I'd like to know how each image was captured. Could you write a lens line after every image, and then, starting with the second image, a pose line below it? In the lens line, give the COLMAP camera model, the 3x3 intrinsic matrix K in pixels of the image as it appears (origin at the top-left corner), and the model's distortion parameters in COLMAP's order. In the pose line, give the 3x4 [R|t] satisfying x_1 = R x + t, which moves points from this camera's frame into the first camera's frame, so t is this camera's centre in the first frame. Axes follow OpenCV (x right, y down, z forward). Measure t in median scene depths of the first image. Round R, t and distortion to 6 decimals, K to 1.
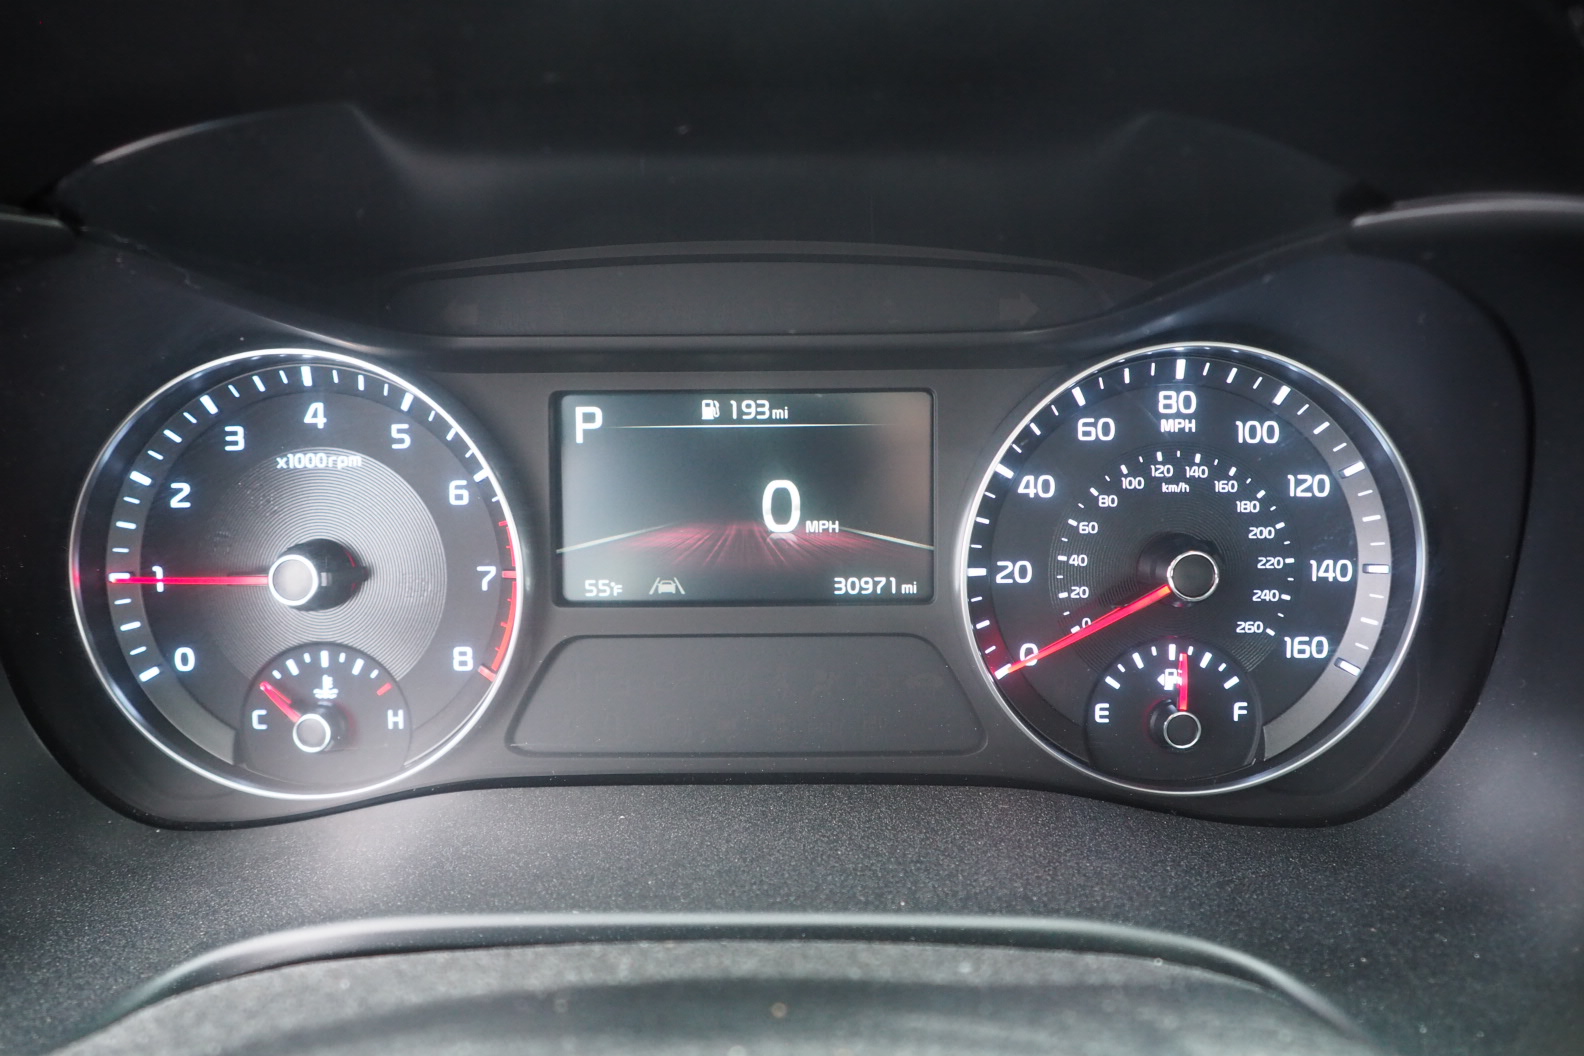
lens RADIAL K [[1121.9, 0, 792.9], [0, 1121.9, 517.1], [0, 0, 1]] dist [-0.035069, 0.001537]
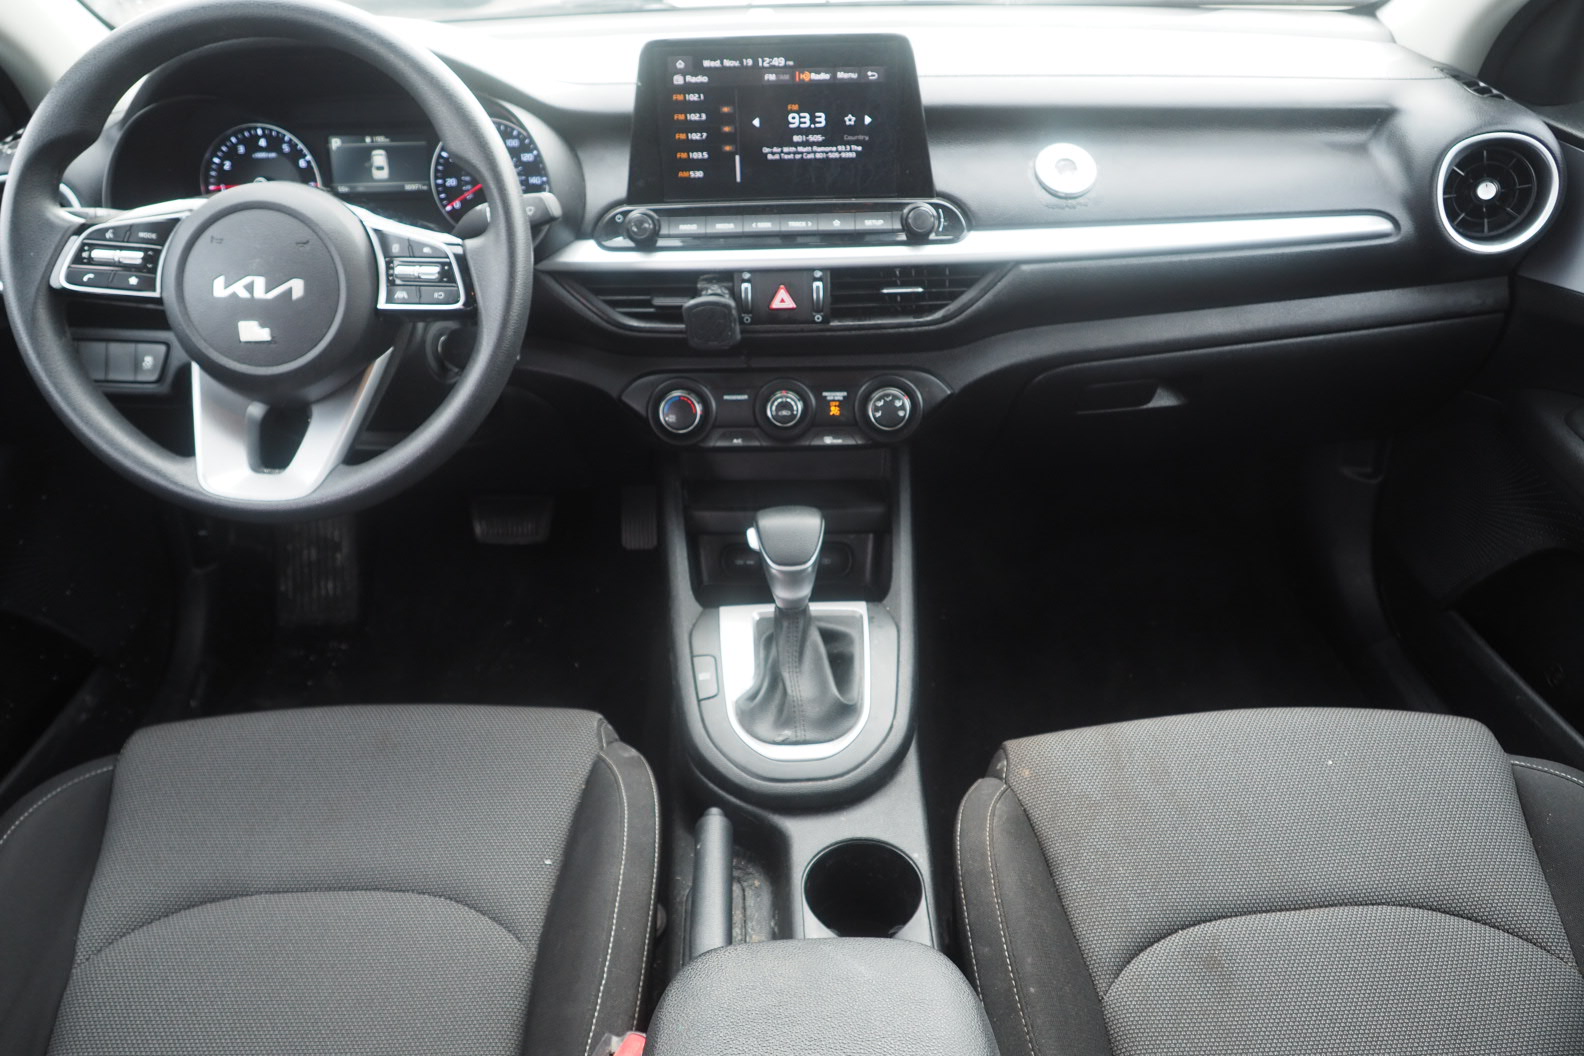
lens RADIAL K [[1177.2, 0, 798.3], [0, 1177.2, 518.2], [0, 0, 1]] dist [-0.031682, 0.002326]
pose [[0.998475, -0.024218, 0.049606, 1.162317], [0.016841, 0.989425, 0.144064, 0.632230], [-0.052571, -0.143009, 0.988324, -3.194251]]
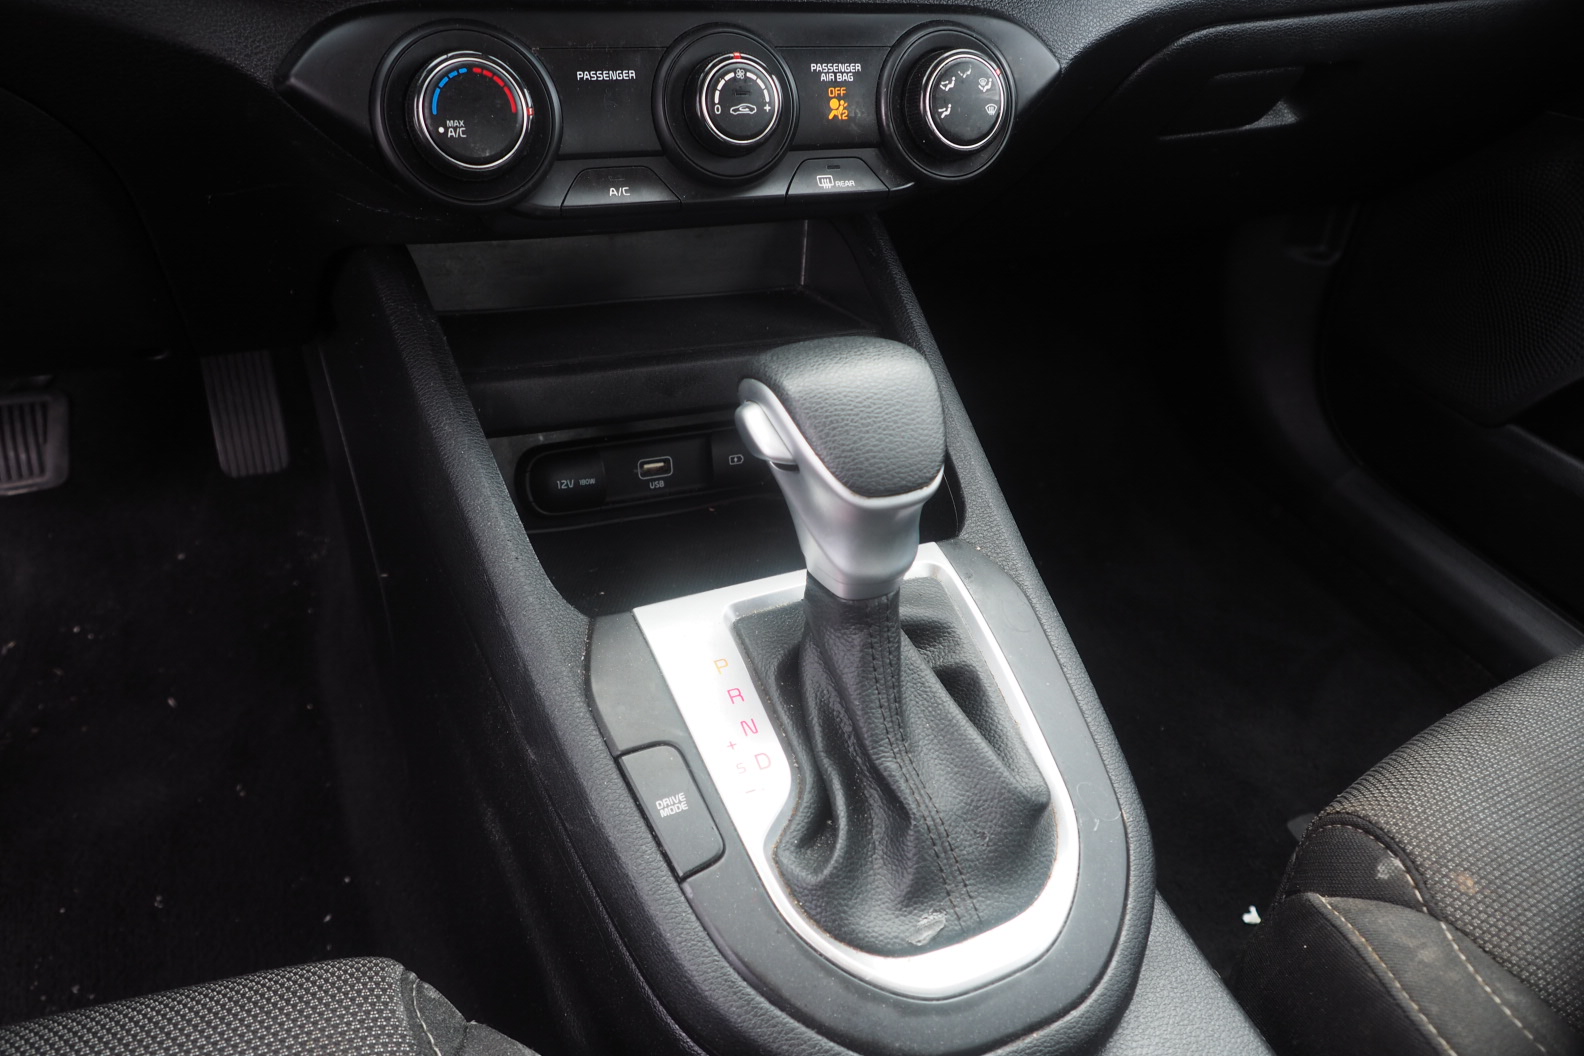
lens RADIAL K [[1126.4, 0, 783.3], [0, 1126.4, 534.2], [0, 0, 1]] dist [-0.045521, -0.001467]
pose [[0.892187, -0.176049, 0.415943, 0.669029], [0.052596, 0.955139, 0.291449, 0.945297], [-0.448593, -0.238150, 0.861422, -0.806280]]
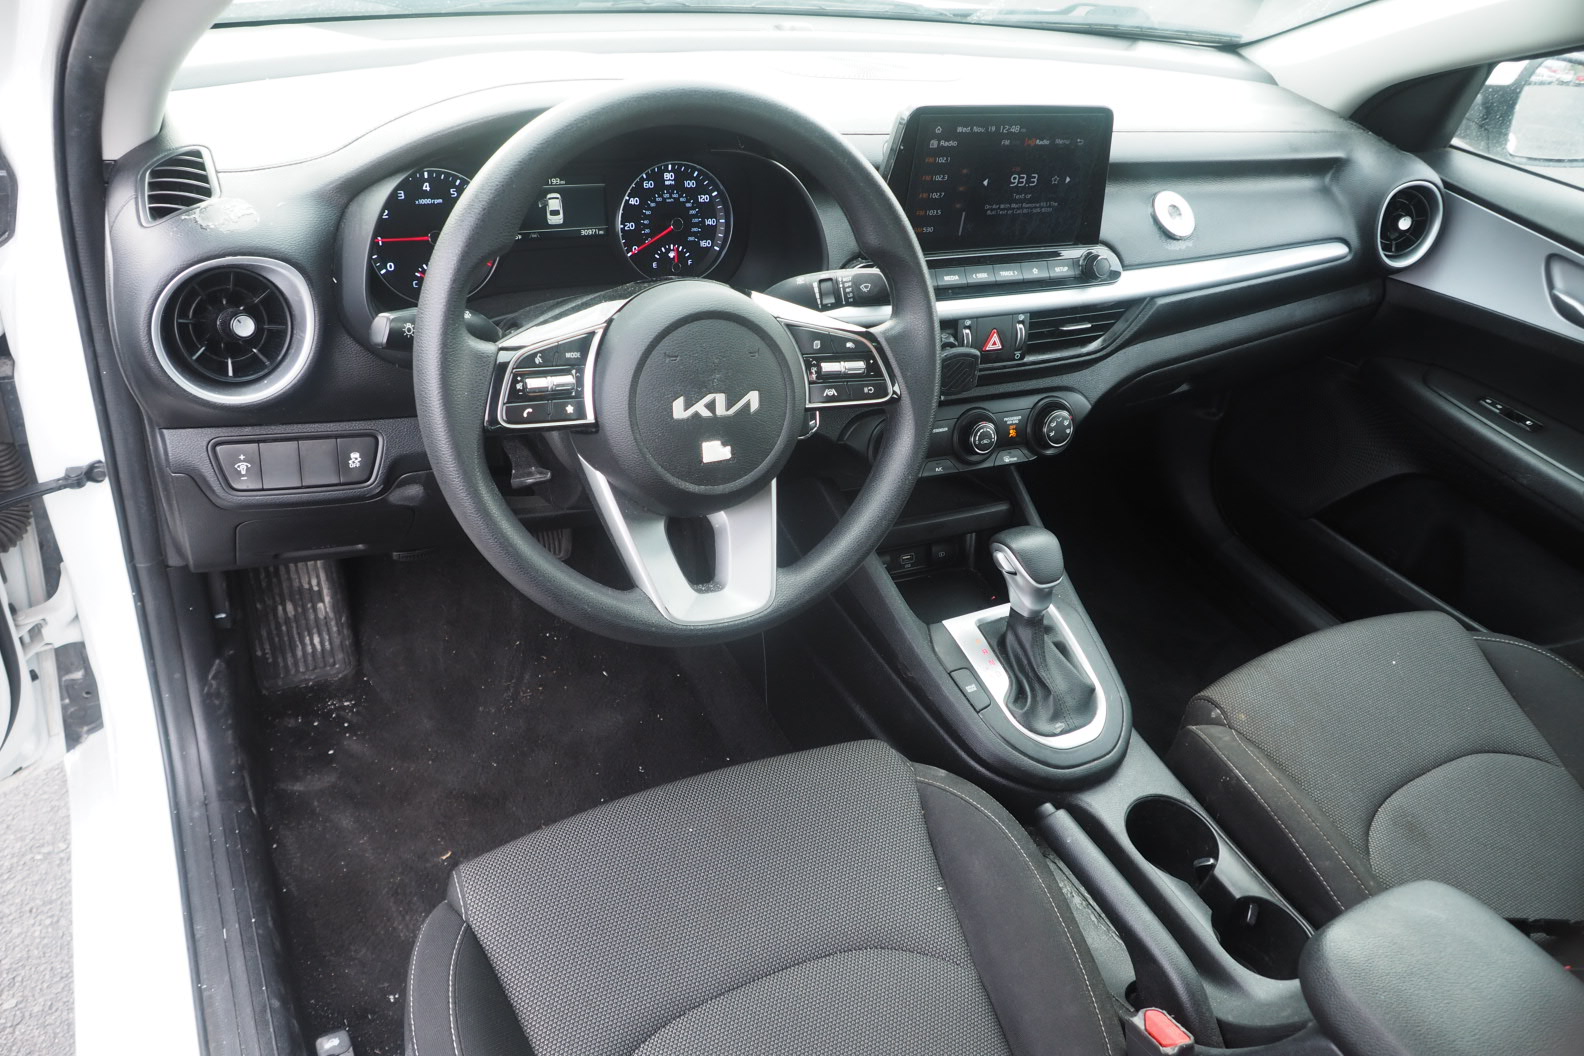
lens RADIAL K [[1121.9, 0, 792.9], [0, 1121.9, 517.1], [0, 0, 1]] dist [-0.035069, 0.001537]
pose [[0.867659, -0.165390, 0.468844, -1.192584], [0.037900, 0.962303, 0.269324, 0.000809], [-0.495714, -0.215913, 0.841219, -2.493731]]
